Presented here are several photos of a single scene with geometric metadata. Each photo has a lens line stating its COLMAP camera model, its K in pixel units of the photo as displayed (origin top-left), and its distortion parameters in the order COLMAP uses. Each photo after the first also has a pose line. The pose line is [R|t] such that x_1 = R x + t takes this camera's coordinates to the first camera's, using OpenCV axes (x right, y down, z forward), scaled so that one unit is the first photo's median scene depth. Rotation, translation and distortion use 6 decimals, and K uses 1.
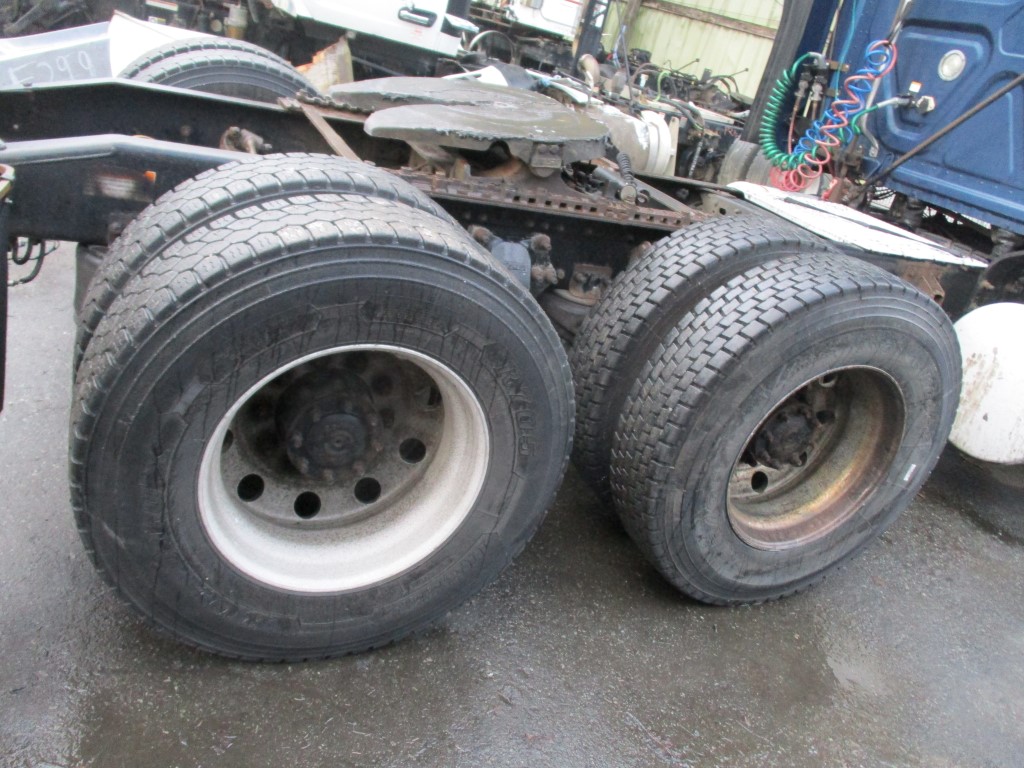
lens RADIAL K [[857.3, 0, 513.3], [0, 857.3, 377.8], [0, 0, 1]] dist [-0.018755, 0.006533]
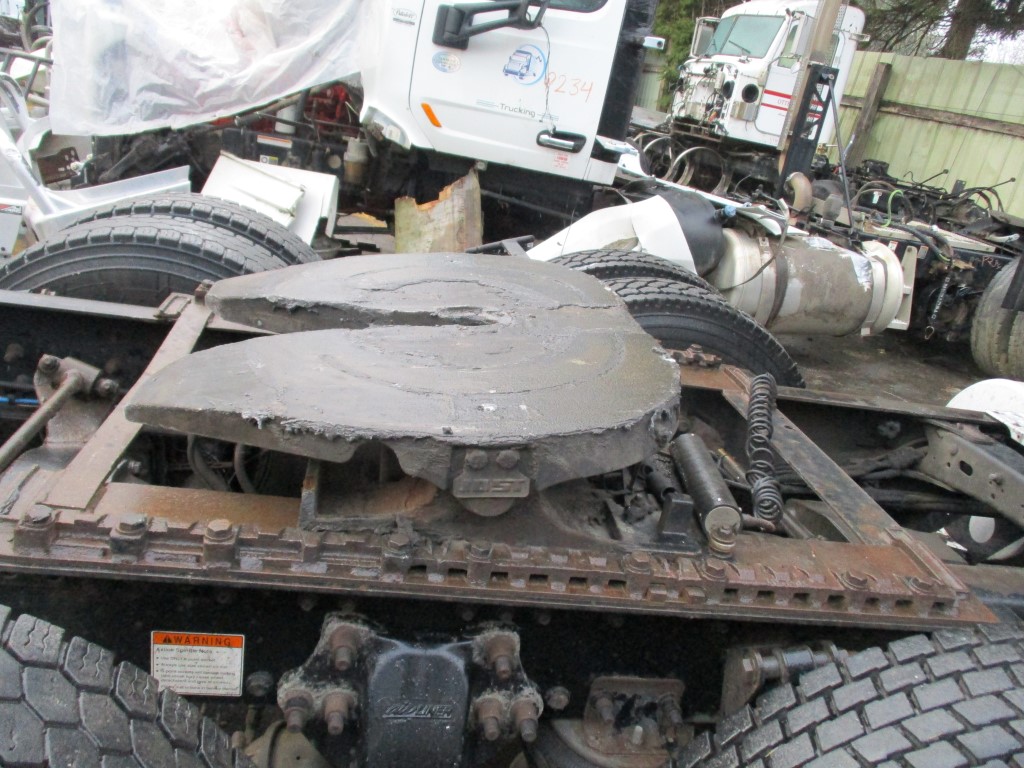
lens RADIAL K [[857.3, 0, 513.3], [0, 857.3, 377.8], [0, 0, 1]] dist [-0.018755, 0.006533]
pose [[0.963996, 0.023792, -0.264850, 0.050060], [-0.055842, 0.991893, -0.114148, -0.079891], [0.259987, 0.124828, 0.957510, 0.182105]]
